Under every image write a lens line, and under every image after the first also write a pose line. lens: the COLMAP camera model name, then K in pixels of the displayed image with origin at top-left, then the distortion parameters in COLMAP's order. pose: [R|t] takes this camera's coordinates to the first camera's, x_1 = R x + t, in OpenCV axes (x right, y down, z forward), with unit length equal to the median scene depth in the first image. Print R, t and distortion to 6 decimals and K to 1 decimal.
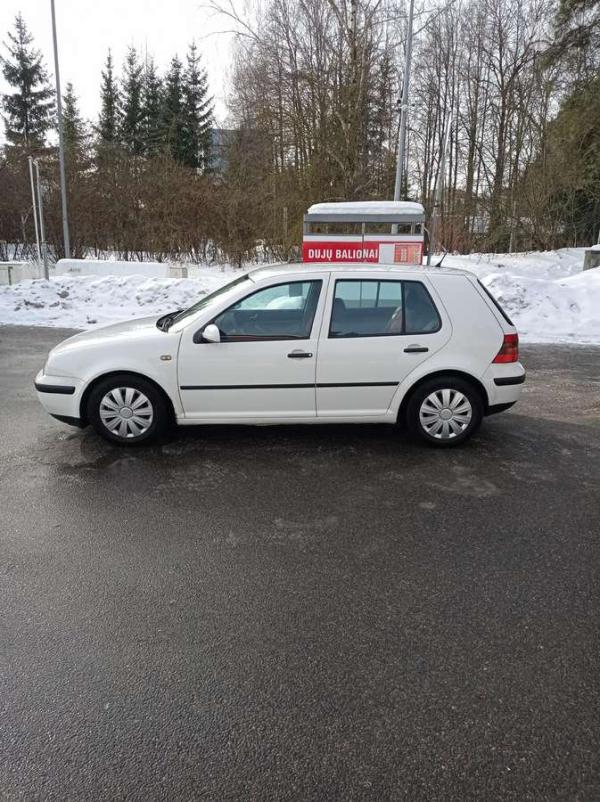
lens RADIAL K [[617.0, 0, 302.9], [0, 617.0, 406.7], [0, 0, 1]] dist [0.018984, -0.006754]
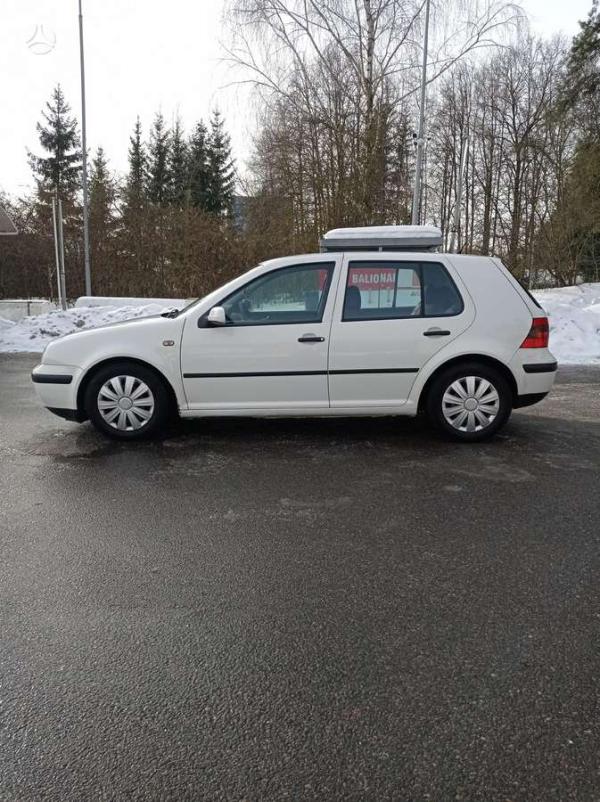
lens RADIAL K [[617.0, 0, 302.5], [0, 617.0, 401.8], [0, 0, 1]] dist [0.018984, -0.006754]
pose [[0.999429, -0.002039, -0.033735, 0.012809], [-0.001412, 0.994788, -0.101955, 0.103013], [0.033767, 0.101945, 0.994217, 0.080011]]
